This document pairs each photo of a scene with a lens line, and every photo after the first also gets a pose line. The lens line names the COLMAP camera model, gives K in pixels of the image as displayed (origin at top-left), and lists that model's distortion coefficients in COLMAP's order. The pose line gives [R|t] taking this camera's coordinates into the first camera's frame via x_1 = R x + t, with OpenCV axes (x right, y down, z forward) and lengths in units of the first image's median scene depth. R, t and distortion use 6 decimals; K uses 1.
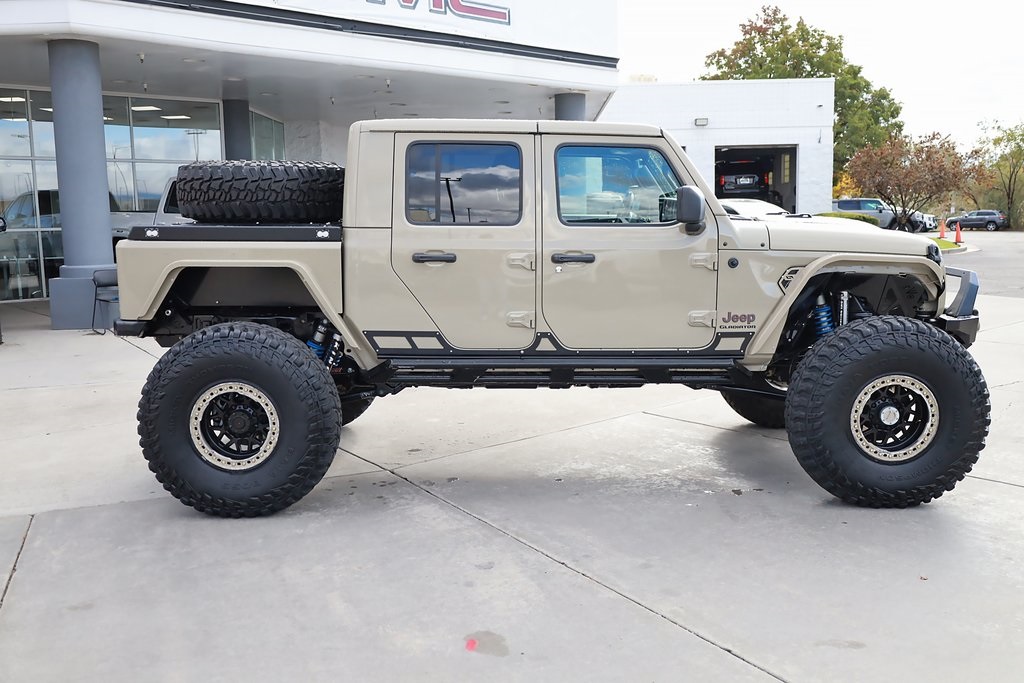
lens RADIAL K [[956.7, 0, 511.5], [0, 956.7, 340.5], [0, 0, 1]] dist [-0.000502, 0.000000]
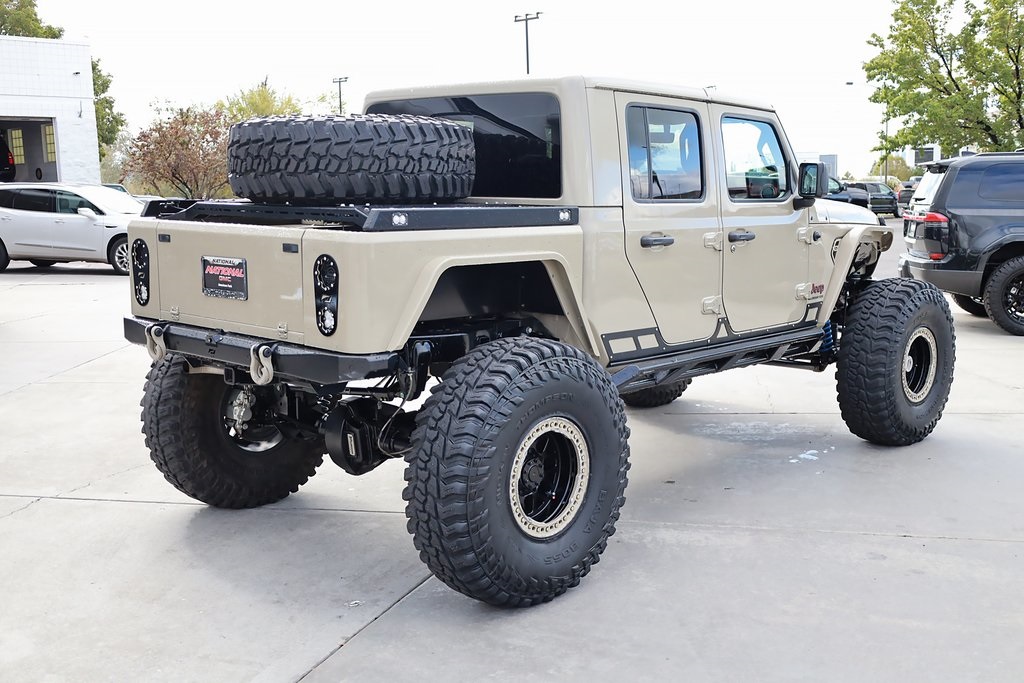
lens RADIAL K [[1100.5, 0, 522.9], [0, 1100.5, 340.6], [0, 0, 1]] dist [0.005696, 0.000000]
pose [[0.682654, -0.098936, 0.724013, -0.865886], [0.104608, 0.993819, 0.037173, -0.046100], [-0.723216, 0.050361, 0.688784, 0.407637]]
